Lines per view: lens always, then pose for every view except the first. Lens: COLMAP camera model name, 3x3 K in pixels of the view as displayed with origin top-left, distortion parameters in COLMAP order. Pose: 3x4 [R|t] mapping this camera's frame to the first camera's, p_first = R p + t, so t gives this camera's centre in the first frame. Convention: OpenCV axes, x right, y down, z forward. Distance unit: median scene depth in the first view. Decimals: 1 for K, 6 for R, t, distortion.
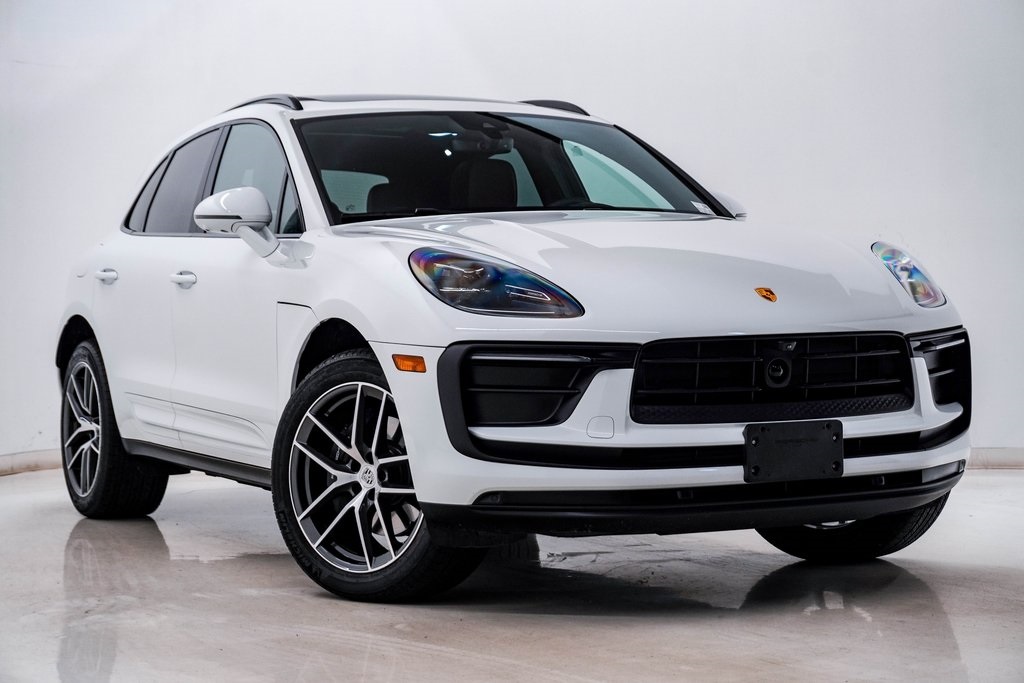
lens RADIAL K [[2172.1, 0, 512.0], [0, 2172.1, 341.5], [0, 0, 1]] dist [-0.037506, -0.077122]
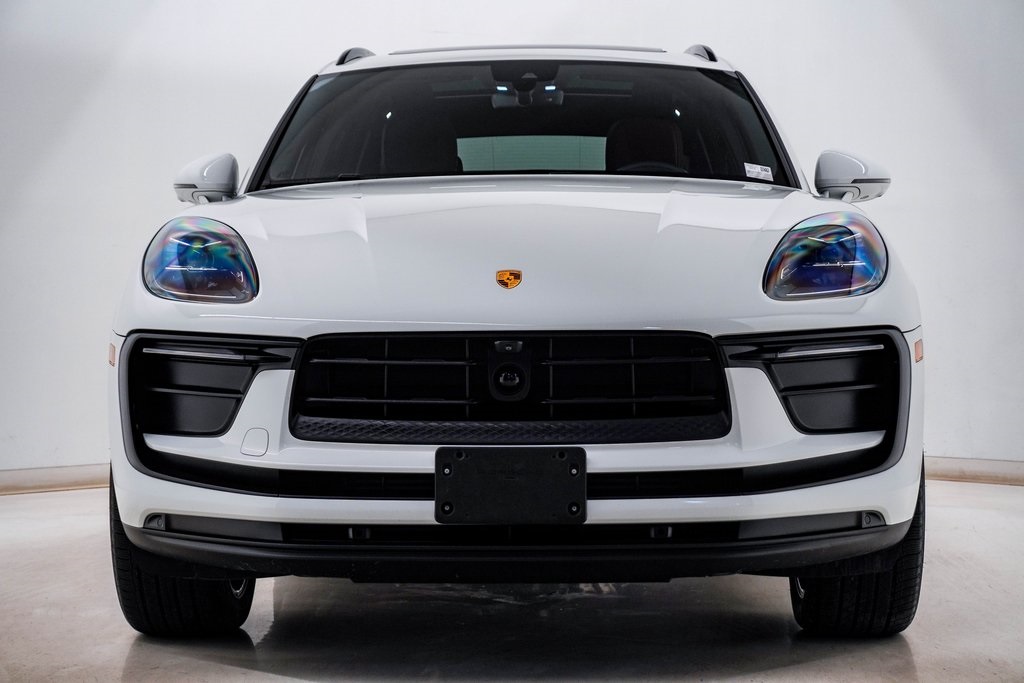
lens RADIAL K [[2172.1, 0, 512.0], [0, 2172.1, 341.5], [0, 0, 1]] dist [-0.037506, -0.077122]
pose [[0.883560, 0.026212, -0.467584, 0.478146], [-0.023148, 0.999656, 0.012299, -0.009028], [0.467746, -0.000043, 0.883863, 0.326922]]
